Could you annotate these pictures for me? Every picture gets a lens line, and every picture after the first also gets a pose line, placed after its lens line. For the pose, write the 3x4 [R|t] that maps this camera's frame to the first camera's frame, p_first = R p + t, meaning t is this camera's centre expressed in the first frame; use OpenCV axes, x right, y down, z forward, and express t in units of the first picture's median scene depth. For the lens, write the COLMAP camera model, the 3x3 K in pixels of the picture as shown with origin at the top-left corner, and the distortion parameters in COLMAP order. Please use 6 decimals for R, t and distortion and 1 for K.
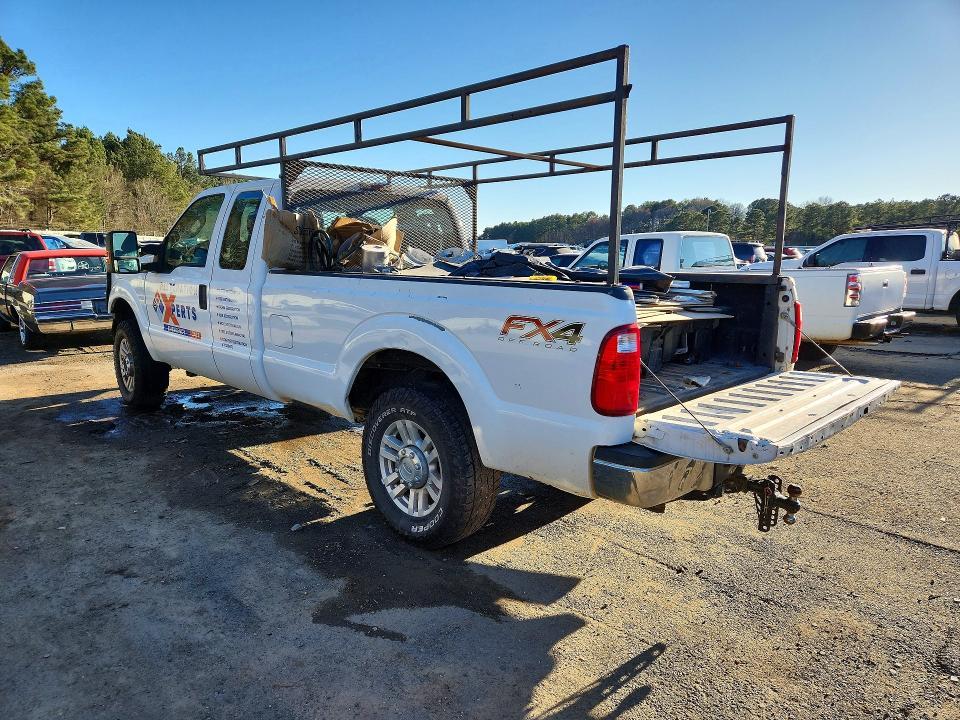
lens RADIAL K [[657.1, 0, 467.8], [0, 657.1, 359.9], [0, 0, 1]] dist [0.001401, 0.000365]
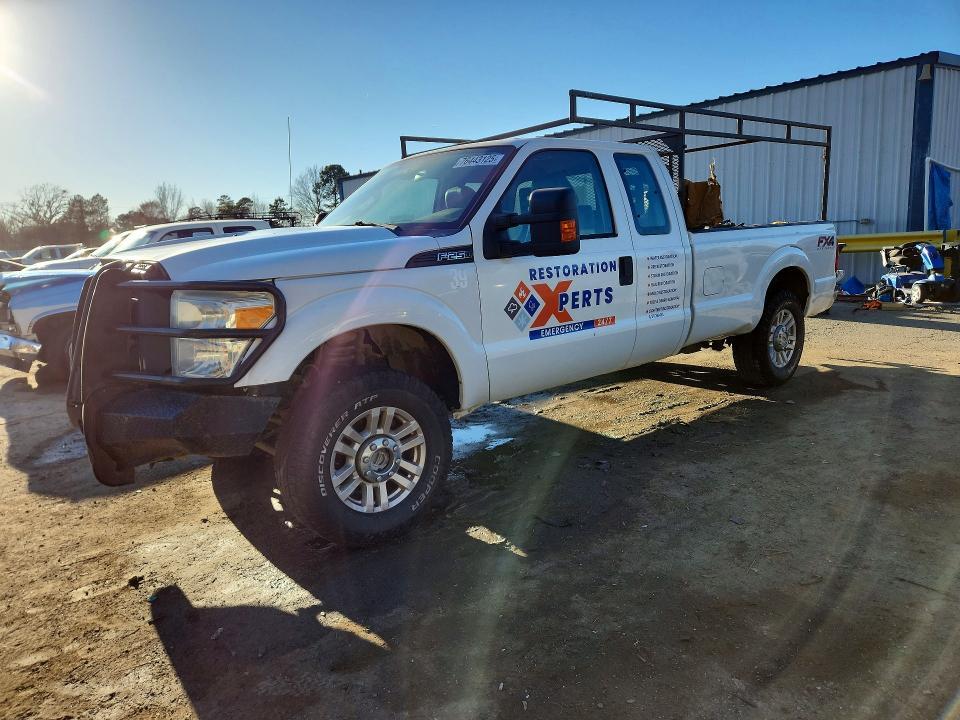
lens RADIAL K [[657.1, 0, 467.8], [0, 657.1, 359.9], [0, 0, 1]] dist [0.001401, 0.000365]
pose [[0.095845, -0.197409, 0.975625, -1.300837], [0.224905, 0.959085, 0.171967, -0.180187], [-0.969655, 0.202941, 0.136322, 1.119569]]
